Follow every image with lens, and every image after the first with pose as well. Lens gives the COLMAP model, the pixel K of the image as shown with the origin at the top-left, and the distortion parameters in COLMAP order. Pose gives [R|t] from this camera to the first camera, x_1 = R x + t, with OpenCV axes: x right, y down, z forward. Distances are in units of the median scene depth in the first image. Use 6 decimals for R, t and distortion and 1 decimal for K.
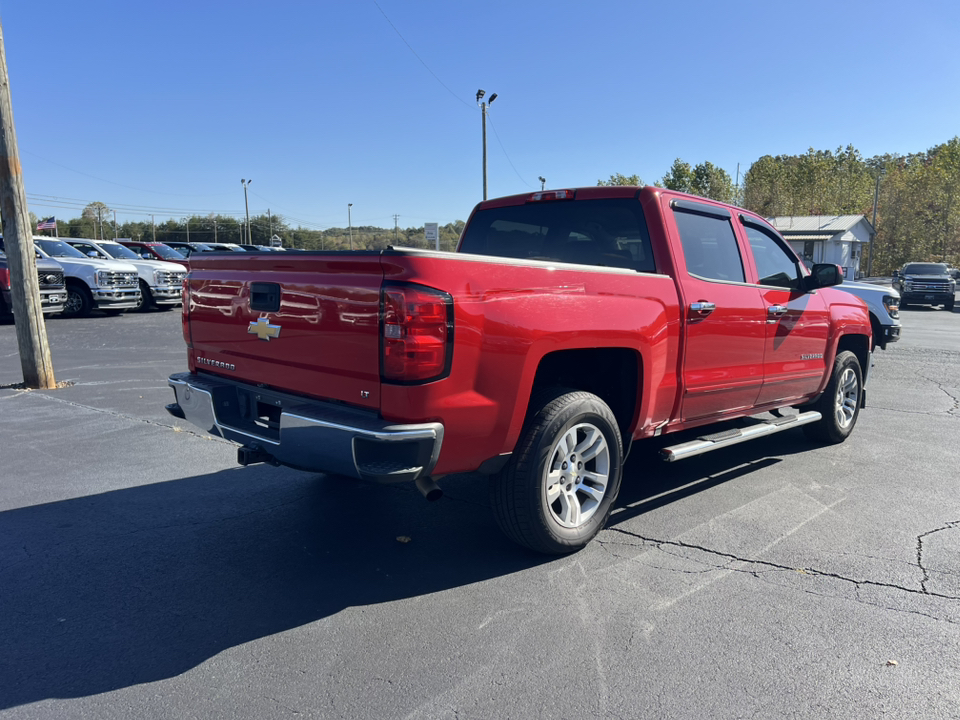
lens RADIAL K [[719.9, 0, 485.2], [0, 719.9, 359.1], [0, 0, 1]] dist [0.006025, 0.000616]
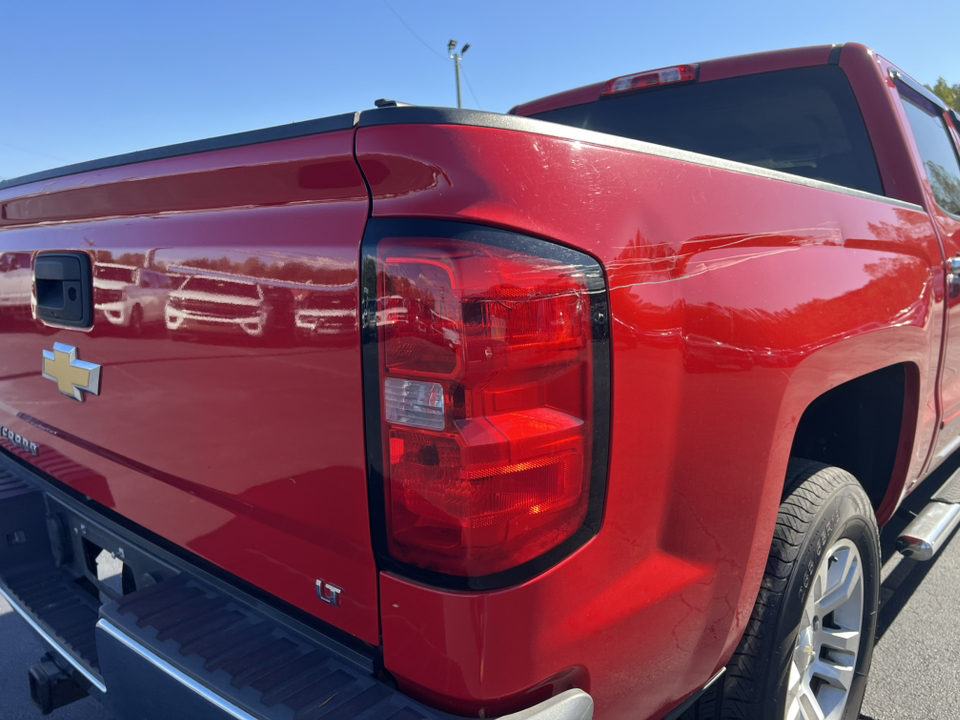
lens RADIAL K [[735.2, 0, 459.5], [0, 735.2, 363.1], [0, 0, 1]] dist [0.184202, 0.000158]
pose [[0.998591, -0.050452, -0.016475, -0.081599], [0.050981, 0.998139, 0.033446, -0.047987], [0.014756, -0.034238, 0.999305, 0.555521]]
